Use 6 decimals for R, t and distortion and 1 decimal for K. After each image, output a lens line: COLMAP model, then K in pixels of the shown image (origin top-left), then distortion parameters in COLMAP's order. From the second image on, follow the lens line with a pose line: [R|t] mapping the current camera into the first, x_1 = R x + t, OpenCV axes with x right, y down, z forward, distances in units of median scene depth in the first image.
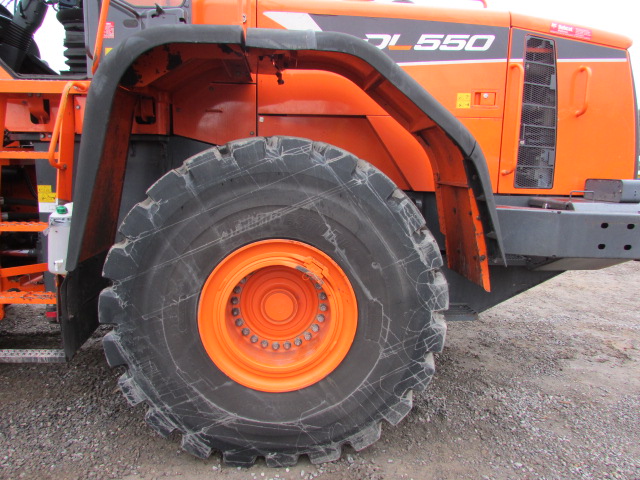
lens RADIAL K [[450.4, 0, 320.0], [0, 450.4, 240.0], [0, 0, 1]] dist [-0.019521, -0.000117]
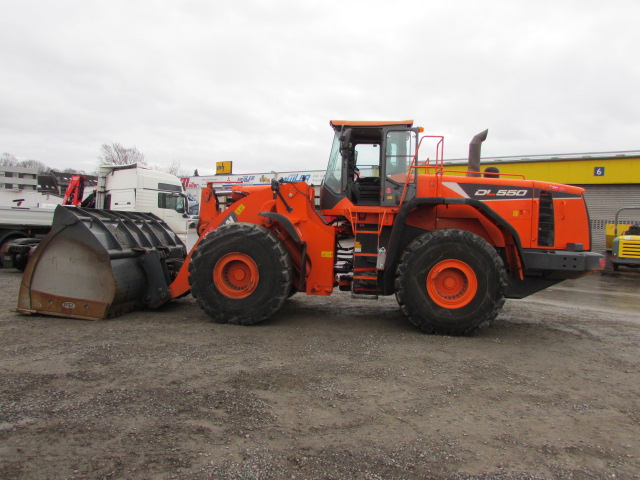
lens RADIAL K [[450.4, 0, 320.0], [0, 450.4, 240.0], [0, 0, 1]] dist [-0.019521, -0.000117]
pose [[0.980791, 0.014688, -0.194507, -0.309917], [-0.041662, 0.989925, -0.135326, 0.263861], [0.190560, 0.140830, 0.971522, -1.842052]]
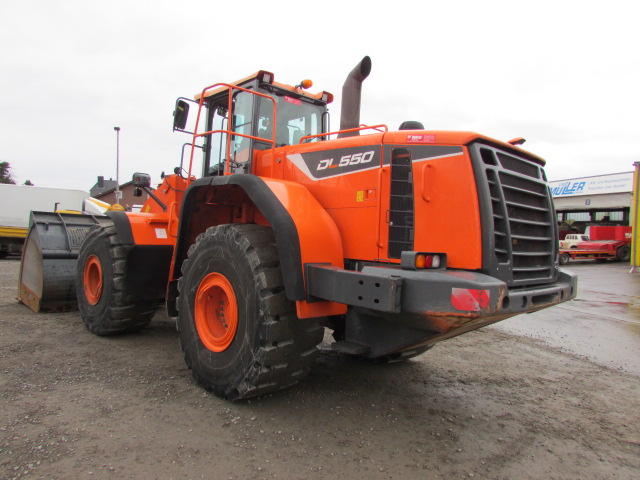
lens RADIAL K [[450.4, 0, 320.0], [0, 450.4, 240.0], [0, 0, 1]] dist [-0.019521, -0.000117]
pose [[0.651575, 0.010048, -0.758517, 1.364585], [-0.146464, 0.982764, -0.112796, 0.011599], [0.744310, 0.184590, 0.641817, -0.003416]]
